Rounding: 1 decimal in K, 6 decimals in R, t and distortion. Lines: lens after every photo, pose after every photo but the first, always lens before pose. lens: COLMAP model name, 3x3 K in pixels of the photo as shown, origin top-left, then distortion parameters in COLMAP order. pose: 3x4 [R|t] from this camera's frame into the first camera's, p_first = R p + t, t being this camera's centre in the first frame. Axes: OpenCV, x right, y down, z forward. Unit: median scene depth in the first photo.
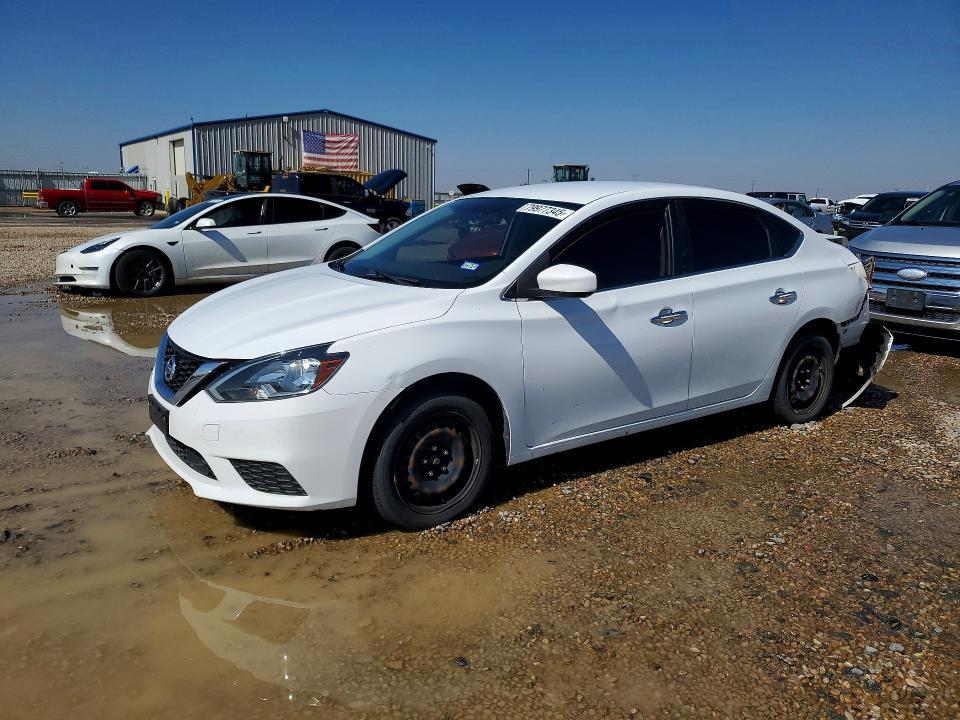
lens RADIAL K [[710.7, 0, 480.0], [0, 710.7, 360.0], [0, 0, 1]] dist [0.008045, 0.001267]
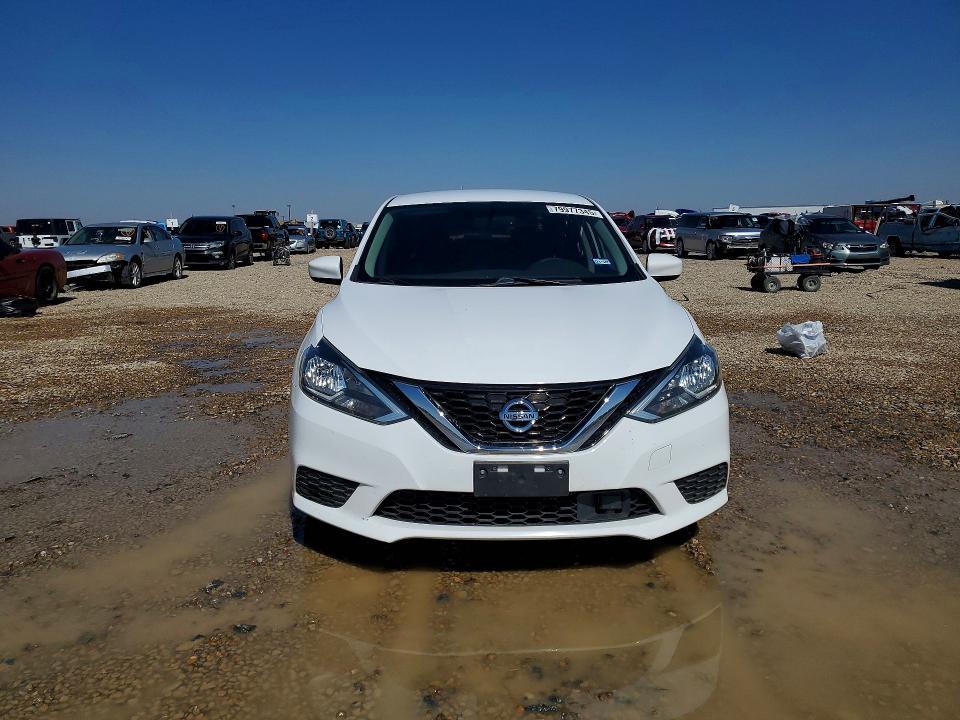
lens RADIAL K [[710.7, 0, 480.0], [0, 710.7, 360.0], [0, 0, 1]] dist [0.008045, 0.001267]
pose [[0.590061, -0.185833, 0.785680, -1.131476], [0.204045, 0.975883, 0.077579, -0.125540], [-0.781149, 0.114538, 0.613749, 0.601473]]
